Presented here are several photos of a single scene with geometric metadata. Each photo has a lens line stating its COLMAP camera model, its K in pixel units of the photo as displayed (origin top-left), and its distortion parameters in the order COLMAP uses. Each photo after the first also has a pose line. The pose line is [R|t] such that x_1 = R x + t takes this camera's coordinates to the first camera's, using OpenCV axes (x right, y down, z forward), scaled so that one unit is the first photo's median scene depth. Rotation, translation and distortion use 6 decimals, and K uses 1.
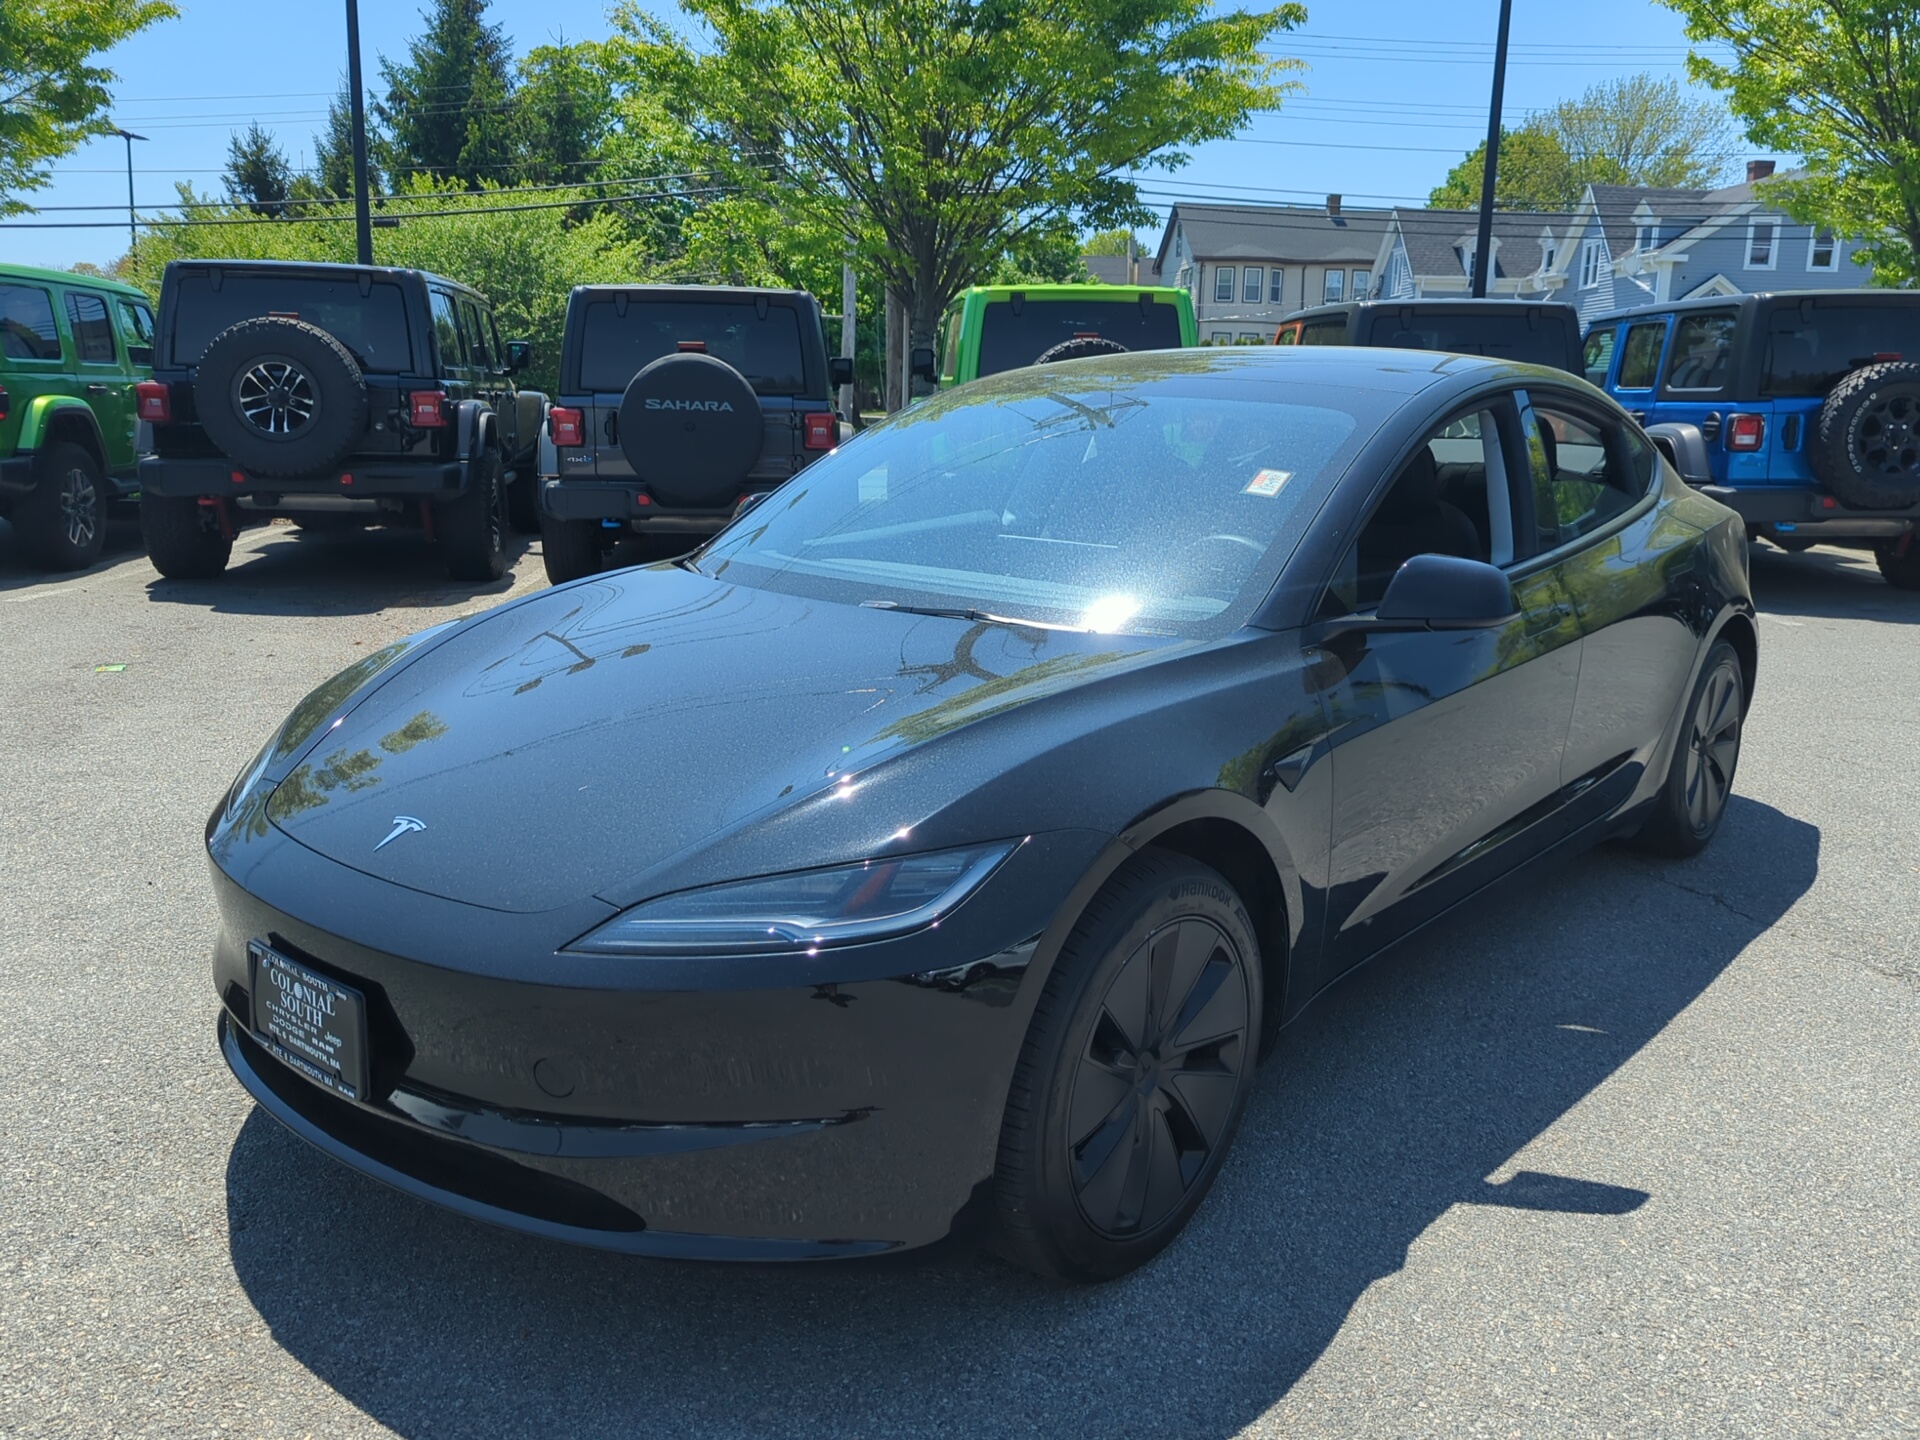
lens RADIAL K [[1568.0, 0, 973.0], [0, 1568.0, 731.7], [0, 0, 1]] dist [0.057881, -0.058819]
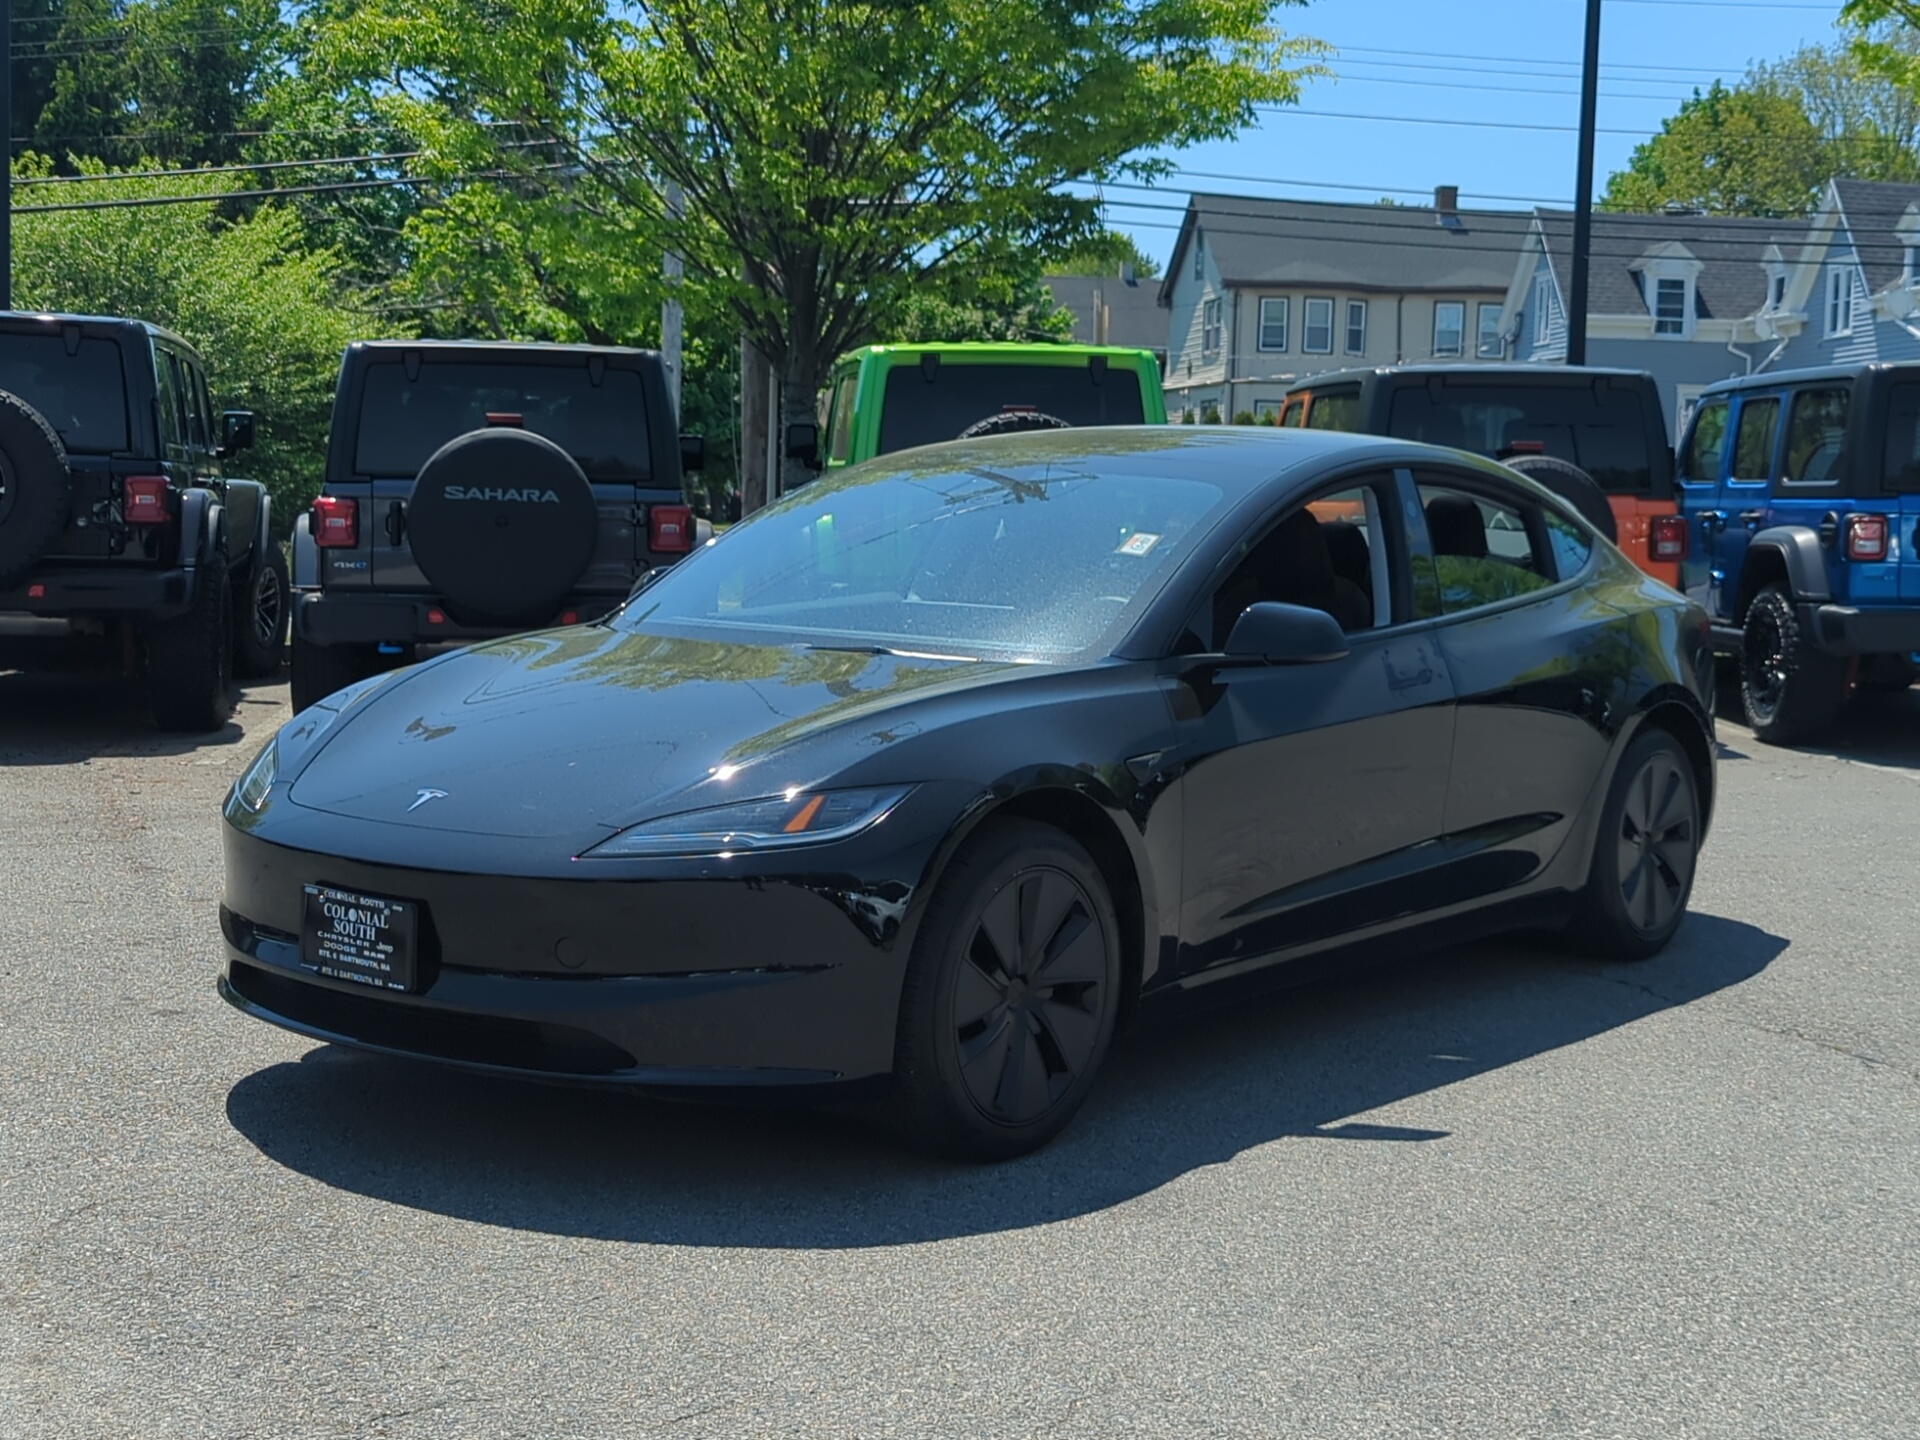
lens RADIAL K [[2757.3, 0, 970.1], [0, 2757.3, 714.1], [0, 0, 1]] dist [0.053198, 0.000000]
pose [[0.999284, 0.001022, 0.037825, -0.001912], [0.004017, 0.991121, -0.132903, 0.050006], [-0.037625, 0.132960, 0.990407, -0.208478]]
